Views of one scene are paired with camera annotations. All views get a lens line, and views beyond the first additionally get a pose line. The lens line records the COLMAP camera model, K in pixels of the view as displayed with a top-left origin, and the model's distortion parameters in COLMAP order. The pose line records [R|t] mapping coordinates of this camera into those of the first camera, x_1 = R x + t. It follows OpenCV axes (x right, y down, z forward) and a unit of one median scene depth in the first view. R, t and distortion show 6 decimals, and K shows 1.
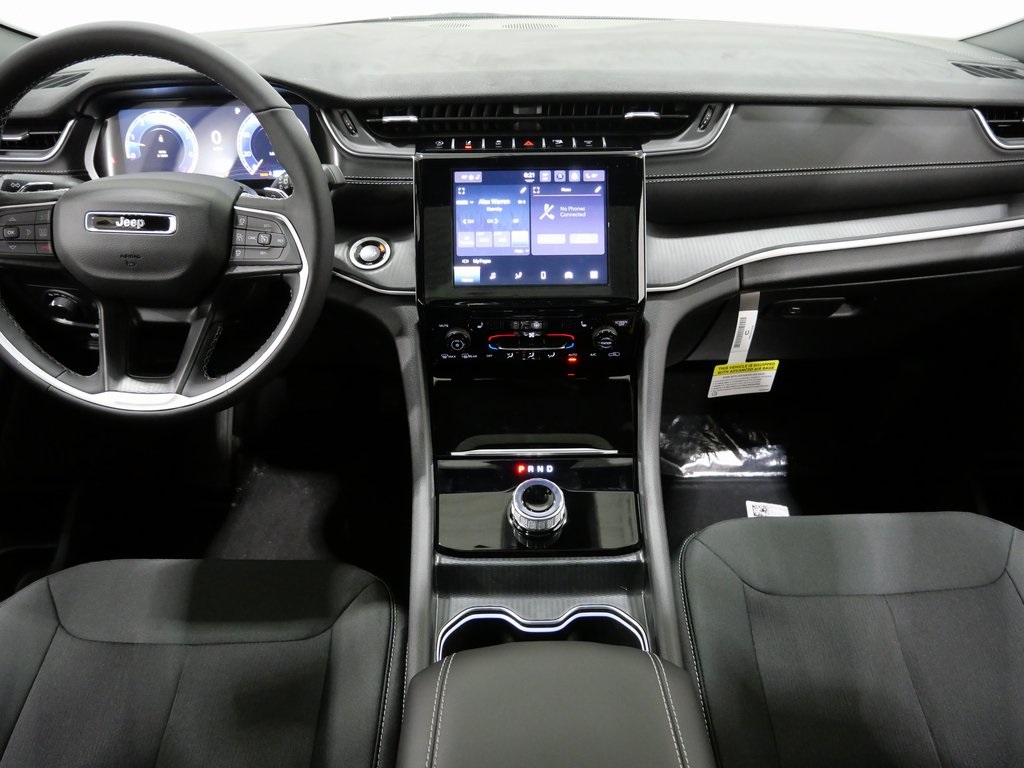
lens RADIAL K [[739.9, 0, 509.0], [0, 739.9, 383.8], [0, 0, 1]] dist [-0.034692, 0.000082]
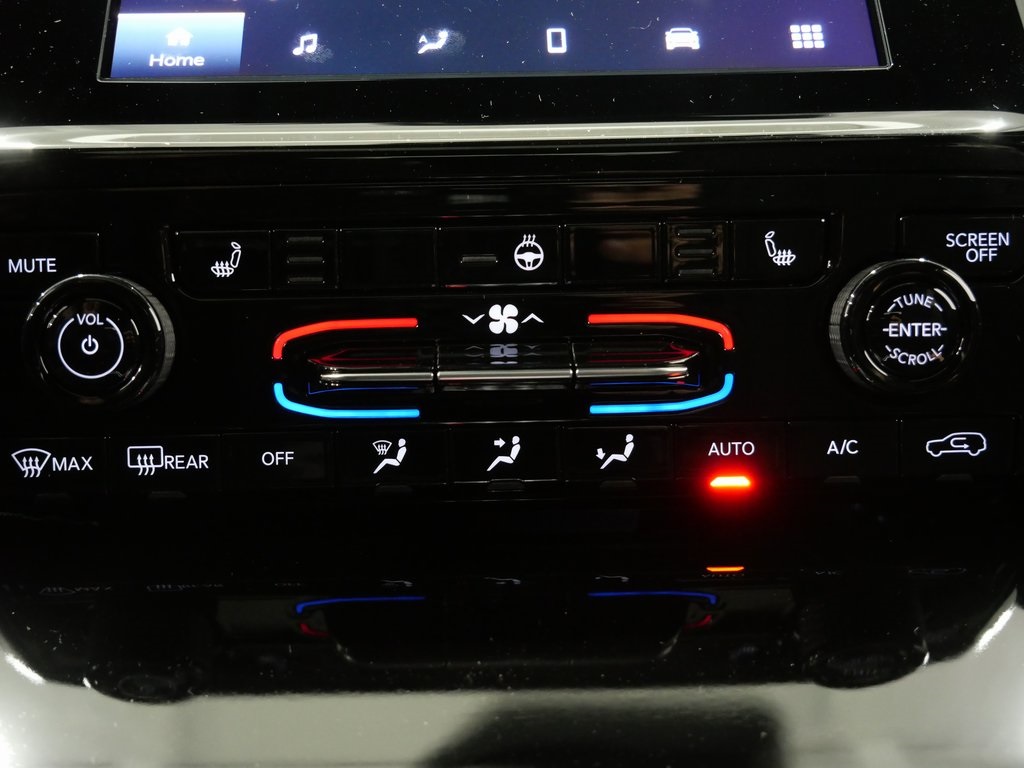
lens RADIAL K [[1607.7, 0, 507.6], [0, 1607.7, 384.3], [0, 0, 1]] dist [0.005055, -0.029555]
pose [[0.999905, -0.009712, 0.009806, 0.027779], [0.013461, 0.843100, -0.537589, 0.167703], [-0.003046, 0.537670, 0.843150, 0.679590]]
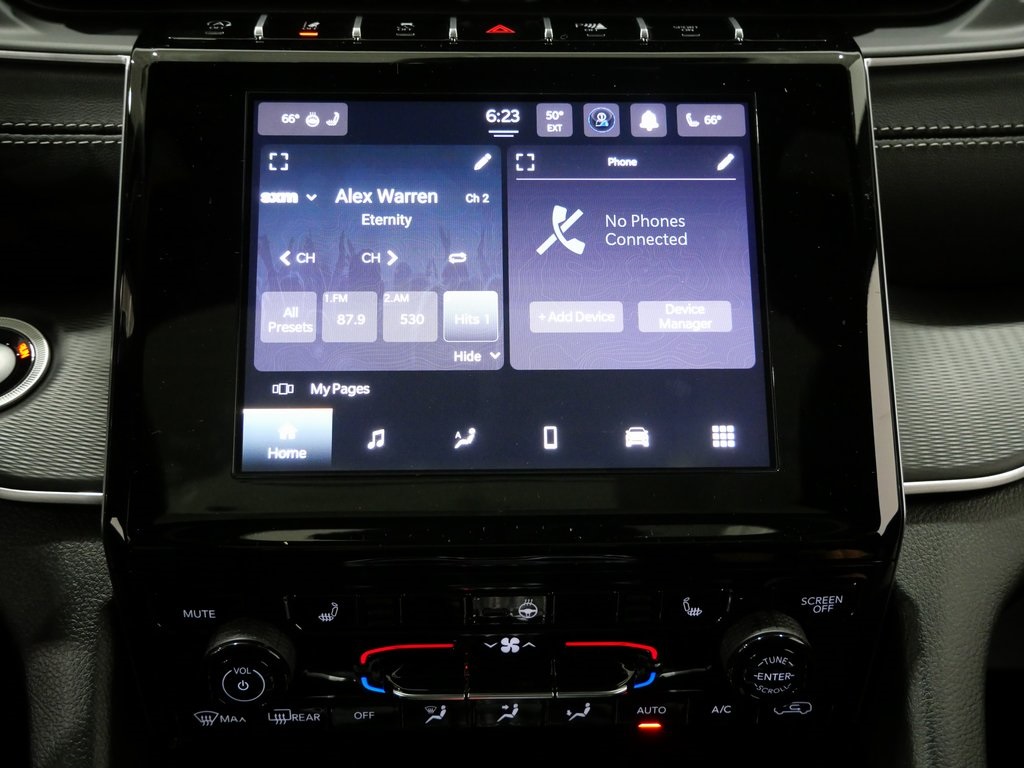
lens RADIAL K [[1122.6, 0, 512.0], [0, 1122.6, 384.0], [0, 0, 1]] dist [0.017605, 0.001330]
pose [[0.999308, 0.005659, 0.036769, 0.014820], [0.002272, 0.977239, -0.212130, -0.073697], [-0.037132, 0.212067, 0.976550, 0.563361]]
